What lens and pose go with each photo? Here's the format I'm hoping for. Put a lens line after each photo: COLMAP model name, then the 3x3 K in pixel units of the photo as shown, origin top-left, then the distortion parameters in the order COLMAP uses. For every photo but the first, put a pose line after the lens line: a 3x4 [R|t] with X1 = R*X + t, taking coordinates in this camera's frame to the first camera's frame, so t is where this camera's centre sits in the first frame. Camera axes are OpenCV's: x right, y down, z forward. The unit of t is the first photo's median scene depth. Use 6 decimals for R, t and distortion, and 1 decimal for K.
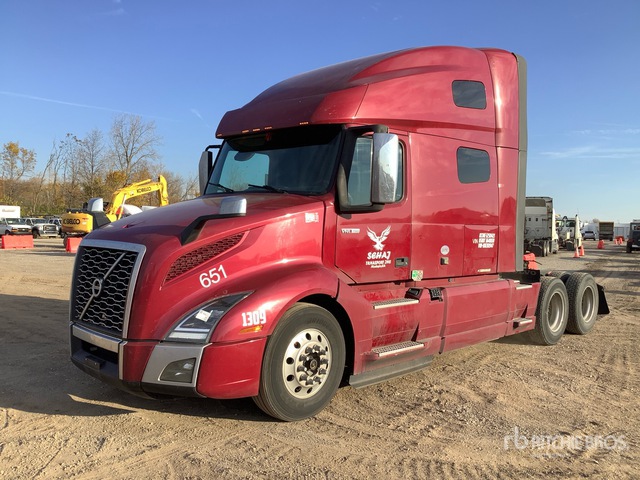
lens RADIAL K [[623.1, 0, 308.9], [0, 623.1, 229.4], [0, 0, 1]] dist [0.052140, -0.002134]
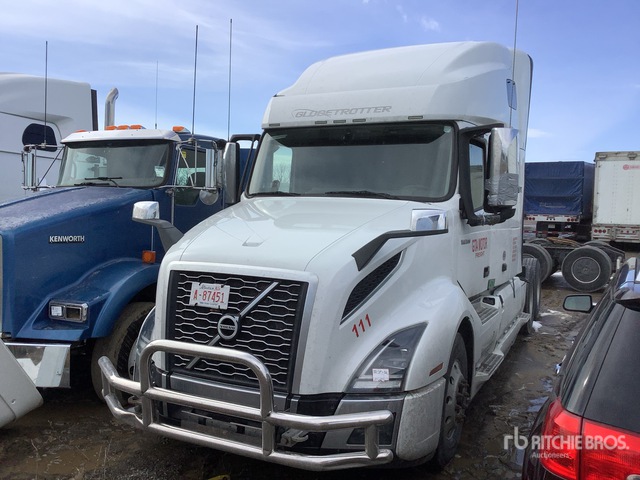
lens RADIAL K [[623.1, 0, 308.9], [0, 623.1, 229.4], [0, 0, 1]] dist [0.052140, -0.002134]
pose [[0.946471, -0.013067, 0.322525, -0.495256], [0.003443, 0.999532, 0.030391, -0.049834], [-0.322771, -0.027654, 0.946073, 0.253842]]
